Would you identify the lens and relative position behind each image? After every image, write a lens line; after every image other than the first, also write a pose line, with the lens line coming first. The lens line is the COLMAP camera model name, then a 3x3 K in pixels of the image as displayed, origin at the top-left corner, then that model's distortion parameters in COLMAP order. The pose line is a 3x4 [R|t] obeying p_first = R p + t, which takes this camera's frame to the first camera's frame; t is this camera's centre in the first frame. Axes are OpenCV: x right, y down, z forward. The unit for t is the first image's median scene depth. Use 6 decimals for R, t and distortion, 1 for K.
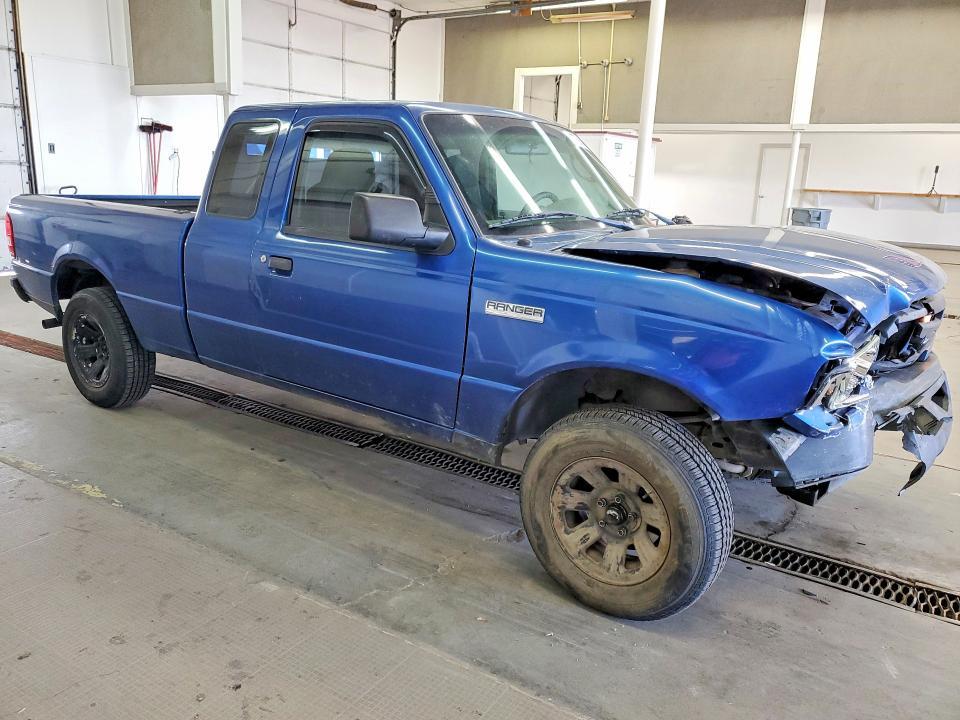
lens RADIAL K [[721.8, 0, 480.0], [0, 721.8, 360.0], [0, 0, 1]] dist [0.031095, 0.007359]
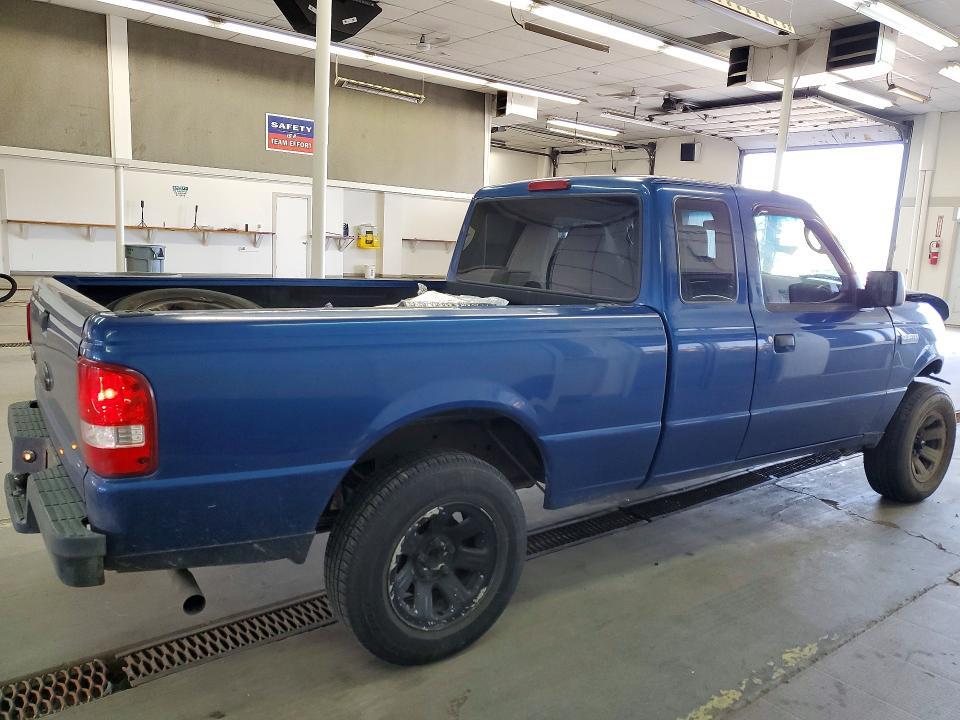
lens RADIAL K [[721.8, 0, 480.0], [0, 721.8, 360.0], [0, 0, 1]] dist [0.031095, 0.007359]
pose [[0.324662, -0.169345, 0.930547, -0.365359], [0.192588, 0.975066, 0.110254, -0.080864], [-0.926015, 0.143417, 0.349180, 0.269477]]
